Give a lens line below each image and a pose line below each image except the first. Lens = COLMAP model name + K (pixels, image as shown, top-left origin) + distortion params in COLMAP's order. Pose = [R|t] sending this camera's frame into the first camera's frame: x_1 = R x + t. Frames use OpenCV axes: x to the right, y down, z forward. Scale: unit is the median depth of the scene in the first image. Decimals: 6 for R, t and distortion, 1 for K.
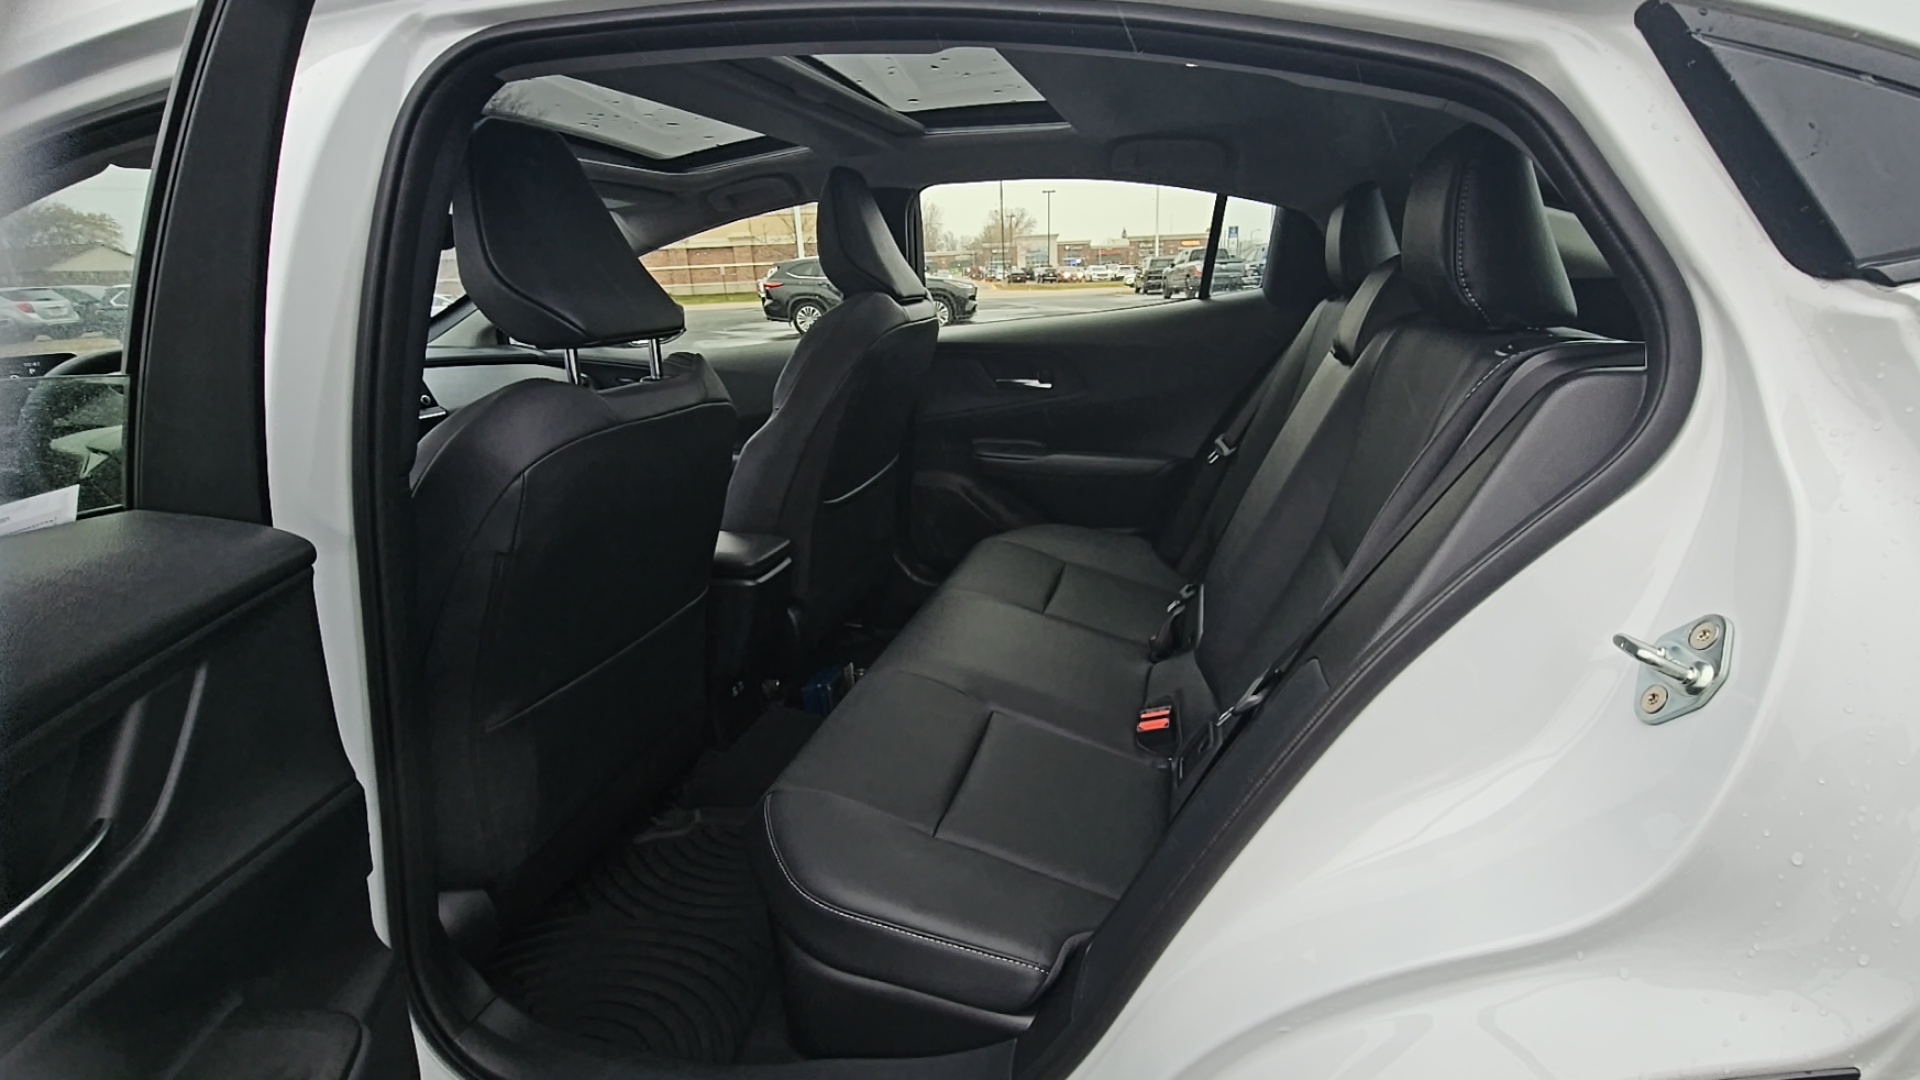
lens RADIAL K [[853.7, 0, 972.2], [0, 853.7, 542.8], [0, 0, 1]] dist [0.001055, -0.000424]
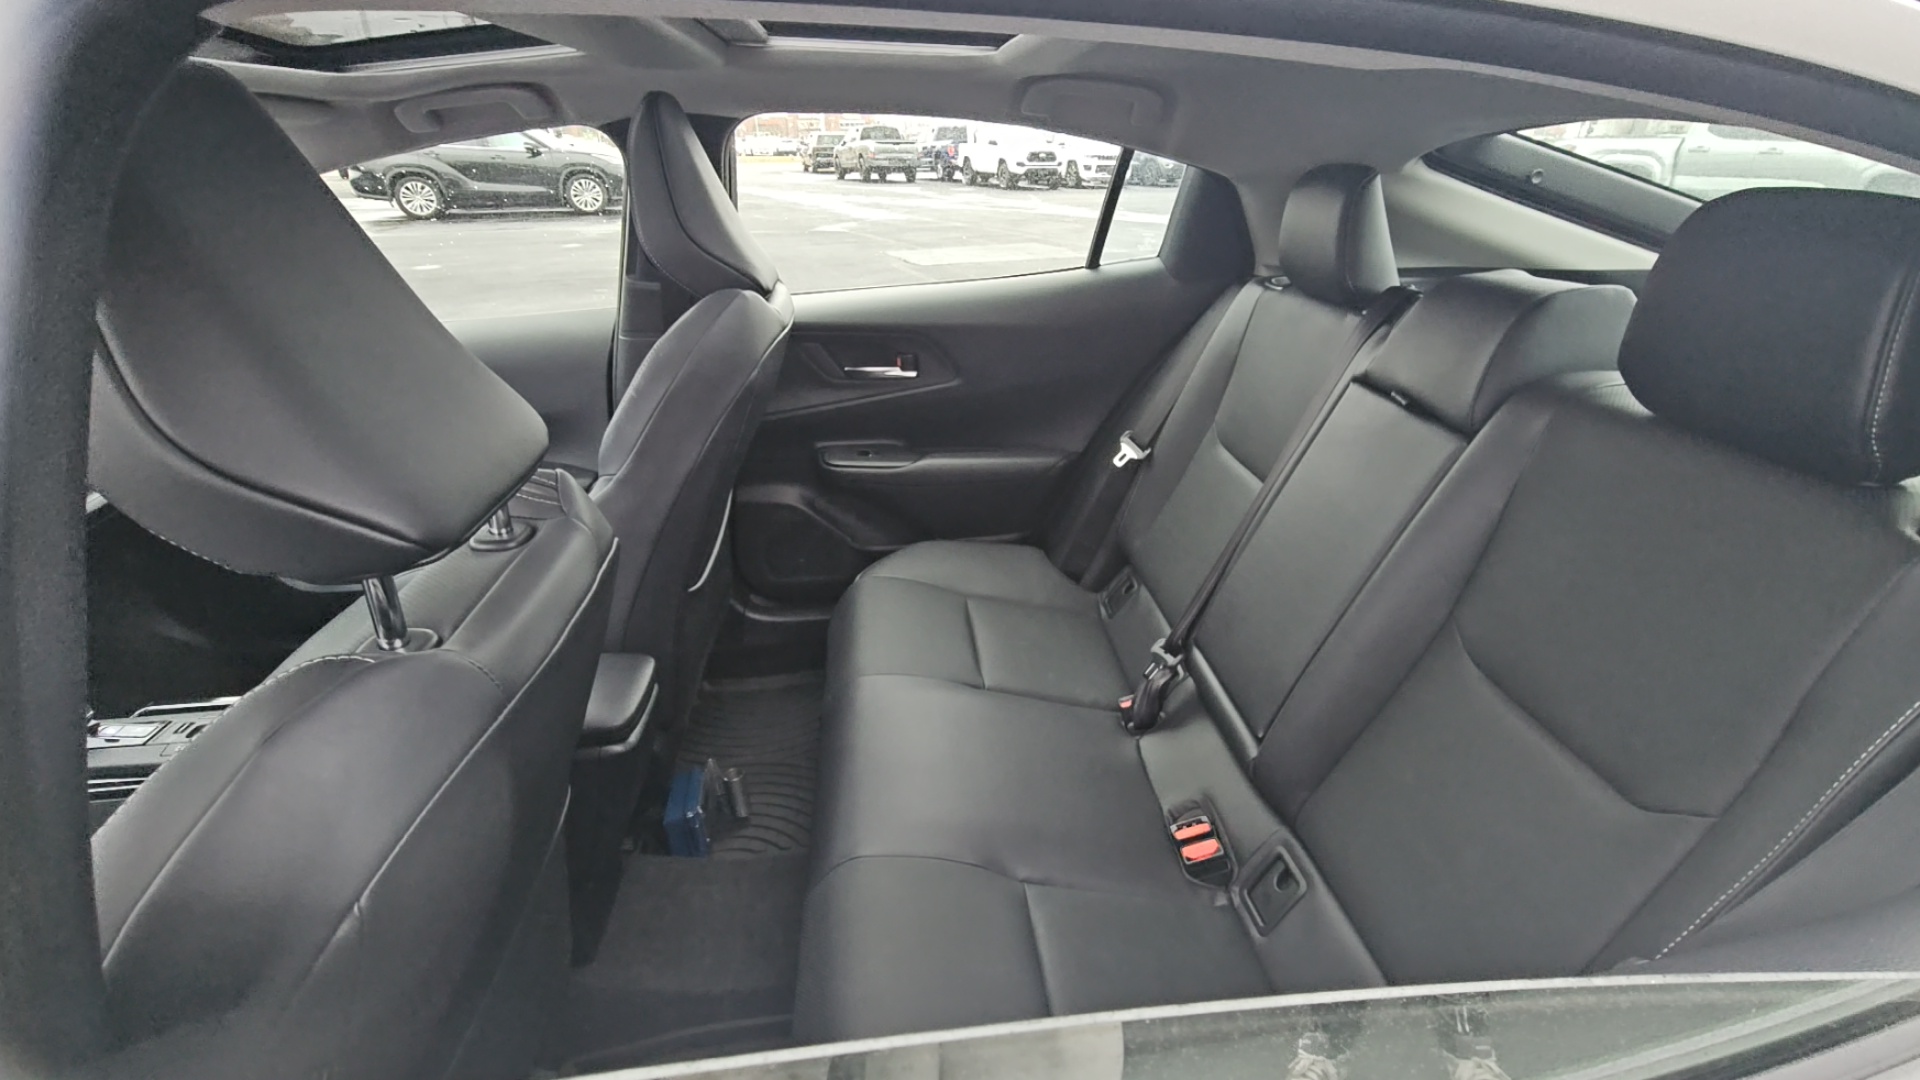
lens RADIAL K [[857.0, 0, 974.5], [0, 857.0, 541.6], [0, 0, 1]] dist [0.006794, -0.007074]
pose [[0.933220, -0.118150, 0.339324, -0.149988], [0.074993, 0.987639, 0.137639, -0.134260], [-0.351392, -0.103000, 0.930545, 0.205048]]
